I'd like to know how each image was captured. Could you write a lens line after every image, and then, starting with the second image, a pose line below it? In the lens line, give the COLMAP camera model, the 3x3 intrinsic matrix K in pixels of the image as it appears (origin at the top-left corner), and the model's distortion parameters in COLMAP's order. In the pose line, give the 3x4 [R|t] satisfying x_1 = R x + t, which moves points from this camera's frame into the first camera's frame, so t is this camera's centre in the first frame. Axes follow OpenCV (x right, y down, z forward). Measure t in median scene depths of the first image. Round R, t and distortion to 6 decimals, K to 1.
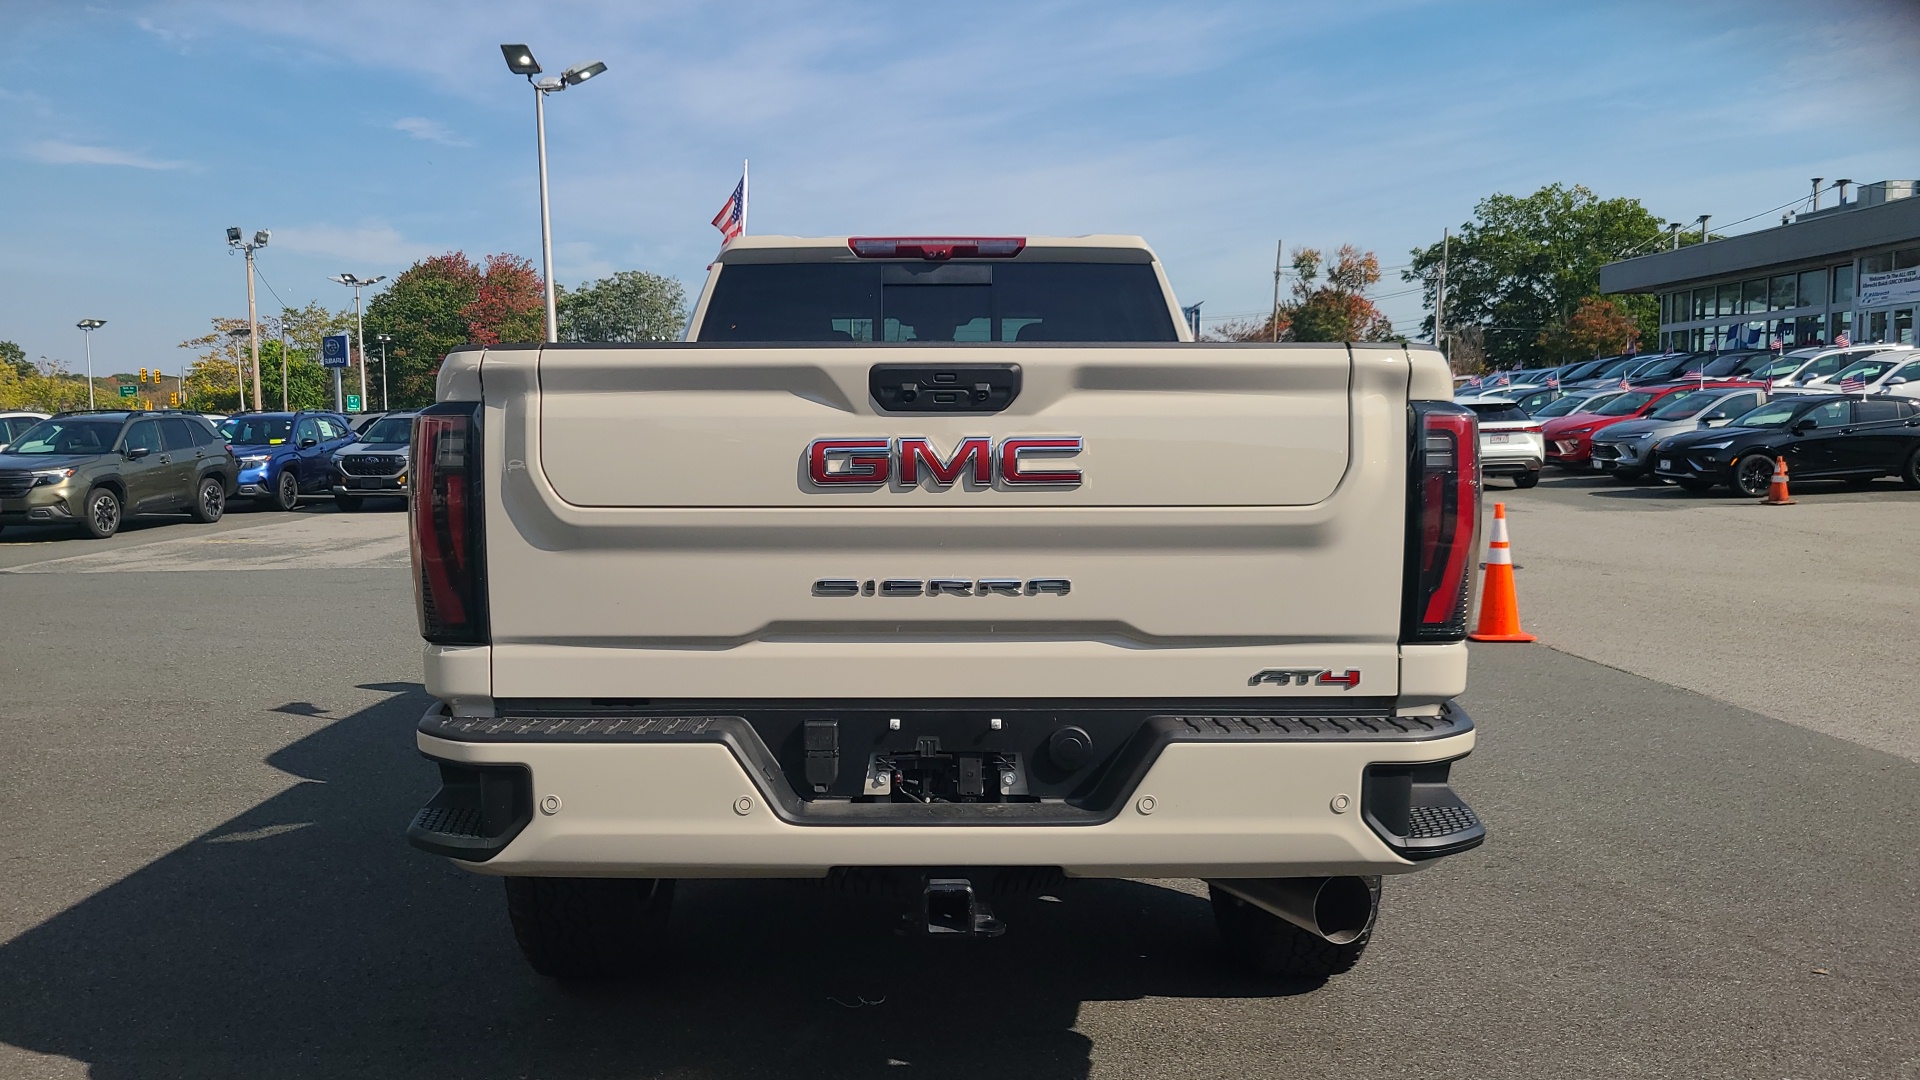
lens RADIAL K [[1435.3, 0, 924.0], [0, 1435.3, 523.2], [0, 0, 1]] dist [0.046004, -0.024834]
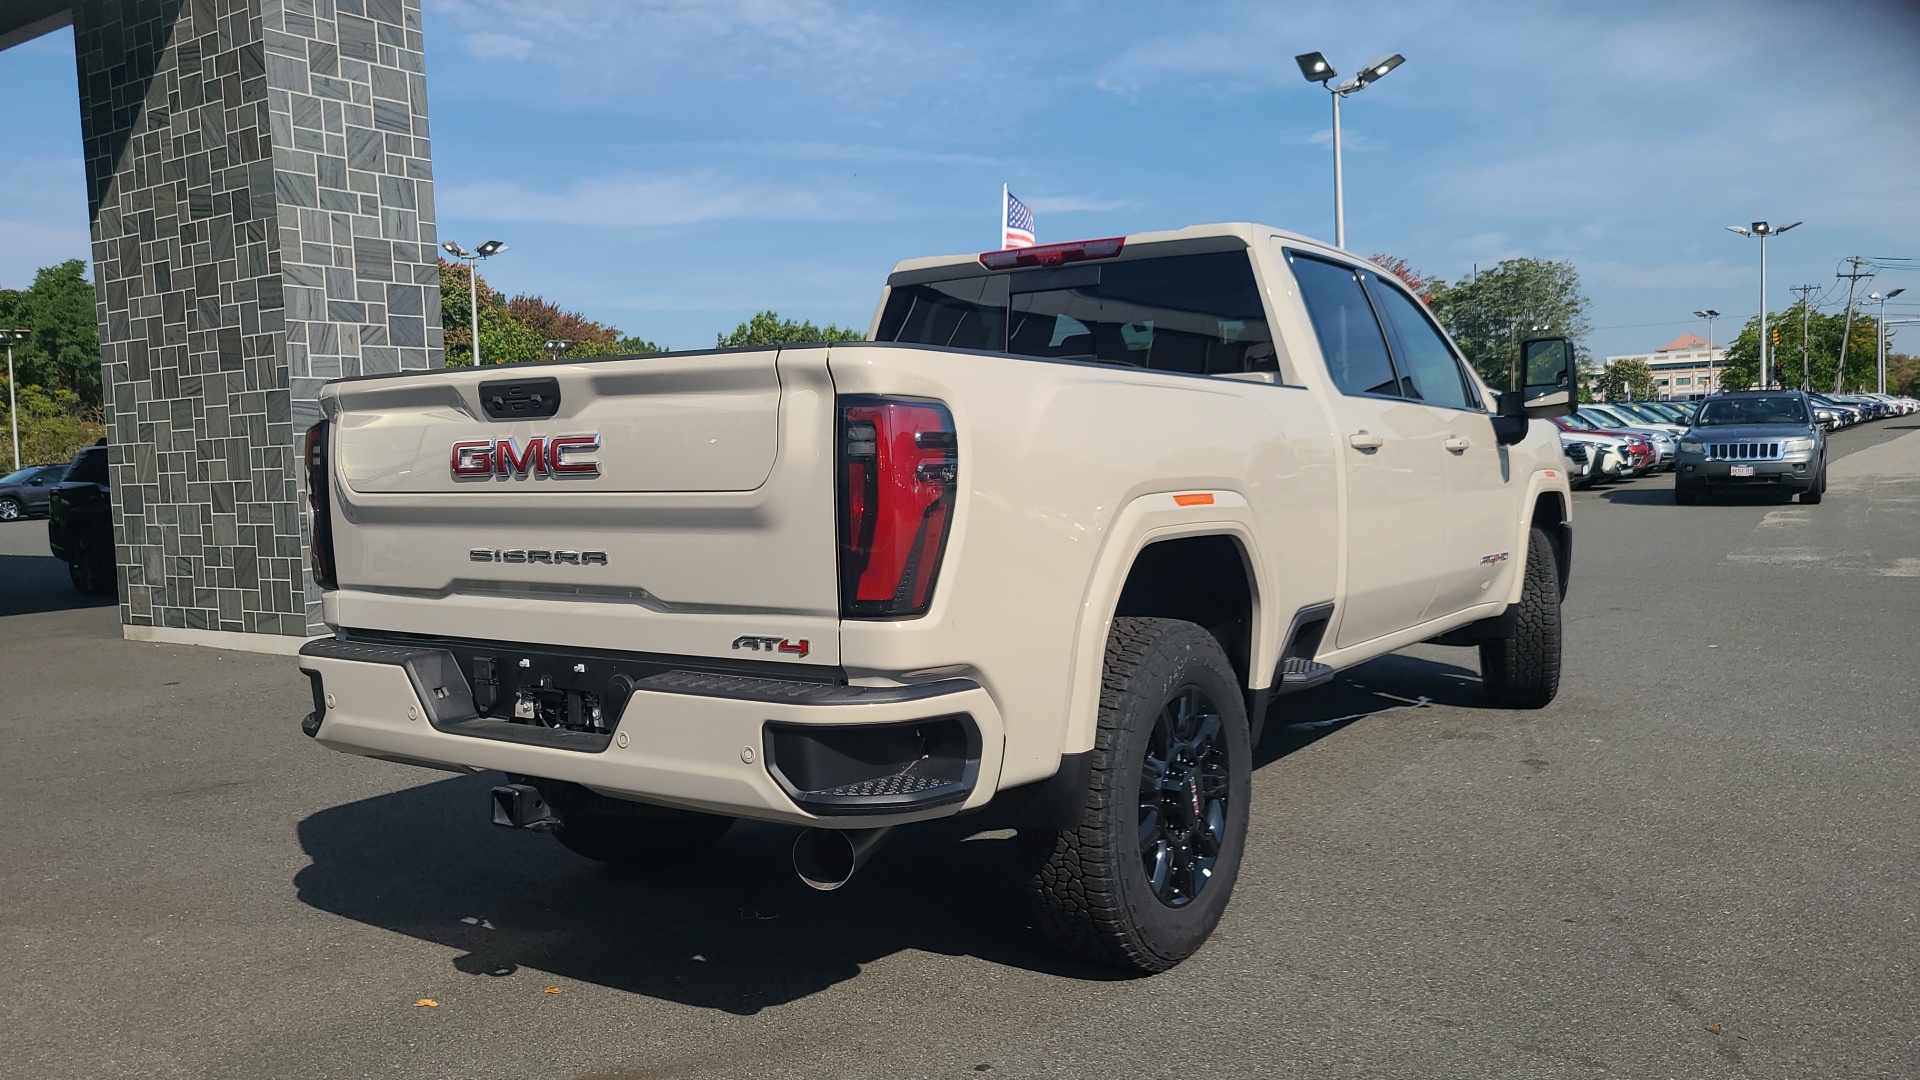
lens RADIAL K [[1435.3, 0, 934.4], [0, 1435.3, 528.2], [0, 0, 1]] dist [0.046004, -0.024834]
pose [[0.827243, 0.012180, -0.561713, 0.572839], [-0.010990, 0.999925, 0.005496, 0.005138], [0.561737, 0.001626, 0.827314, 0.082753]]
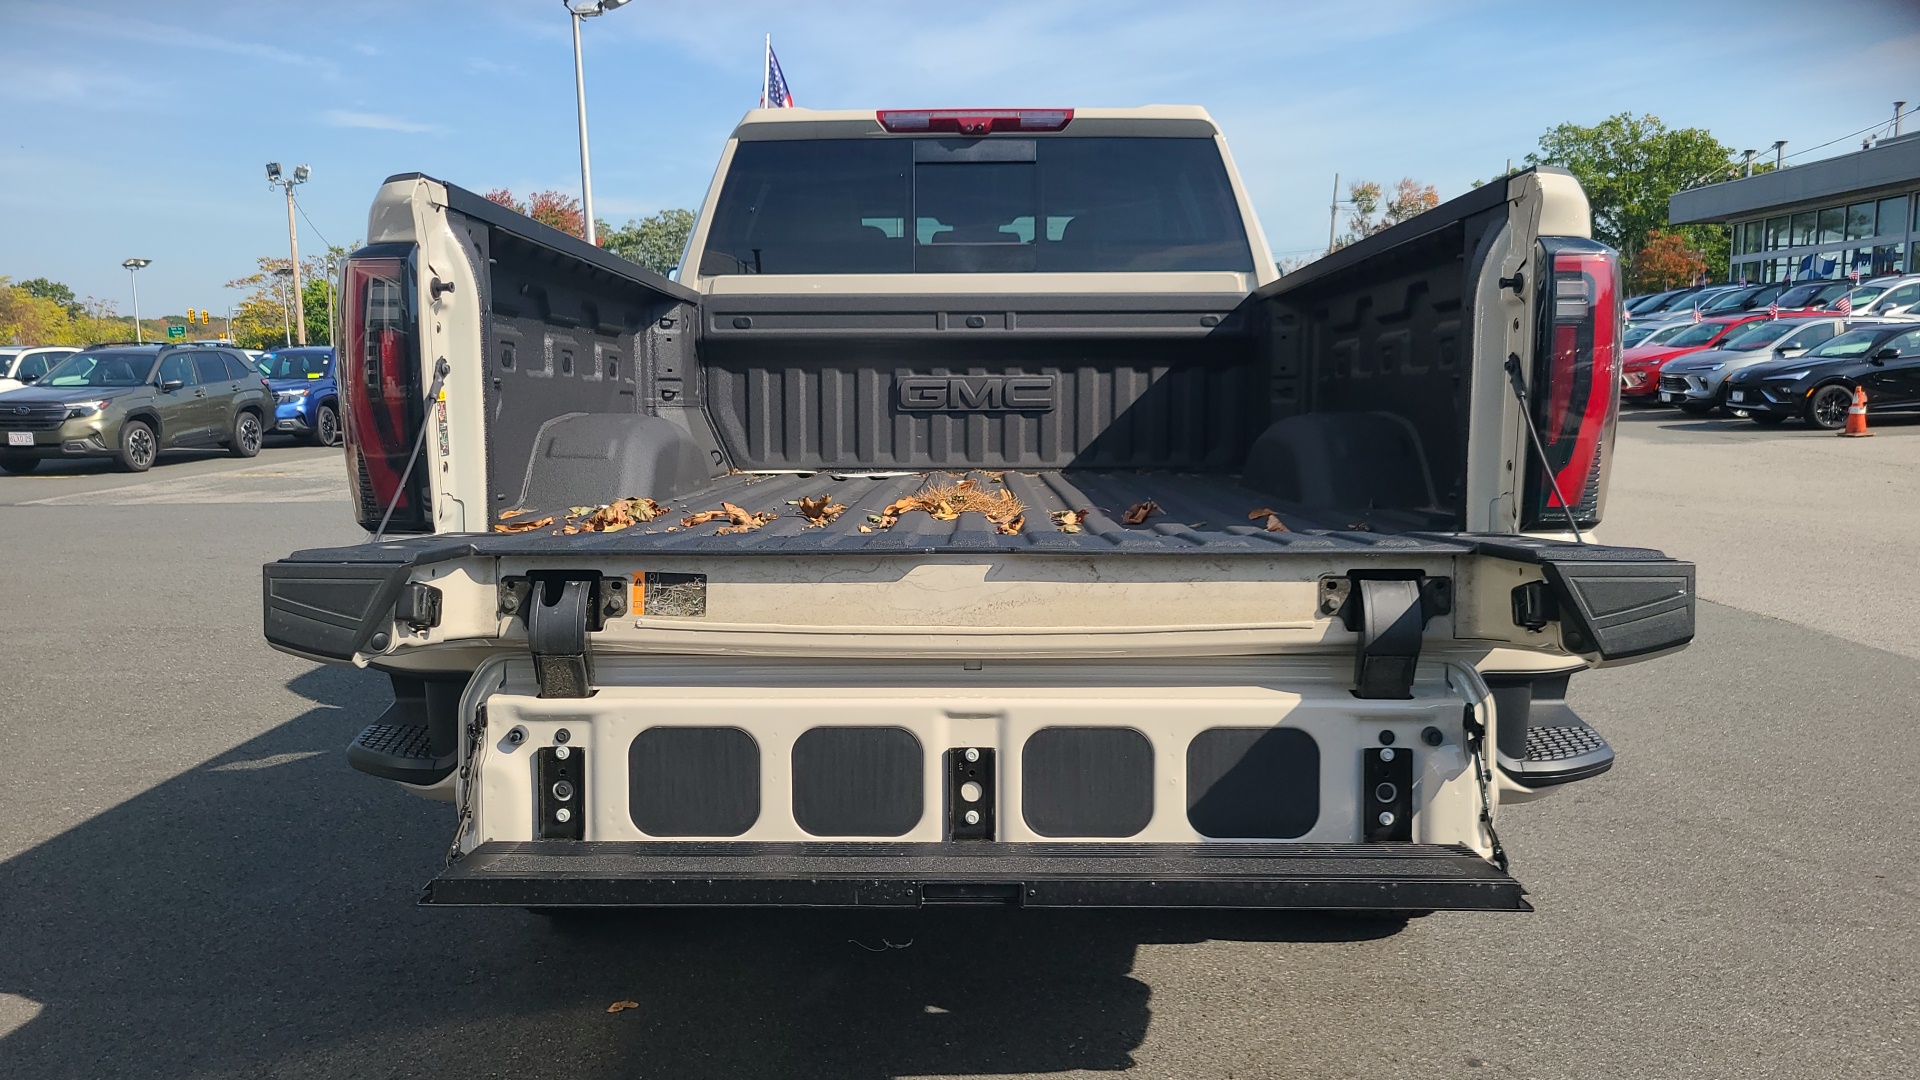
lens RADIAL K [[1435.3, 0, 944.4], [0, 1435.3, 549.5], [0, 0, 1]] dist [0.046004, -0.024834]
pose [[0.999802, 0.000121, -0.019903, 0.008200], [0.001035, 0.998313, 0.058045, 0.025717], [0.019876, -0.058054, 0.998116, 0.090821]]
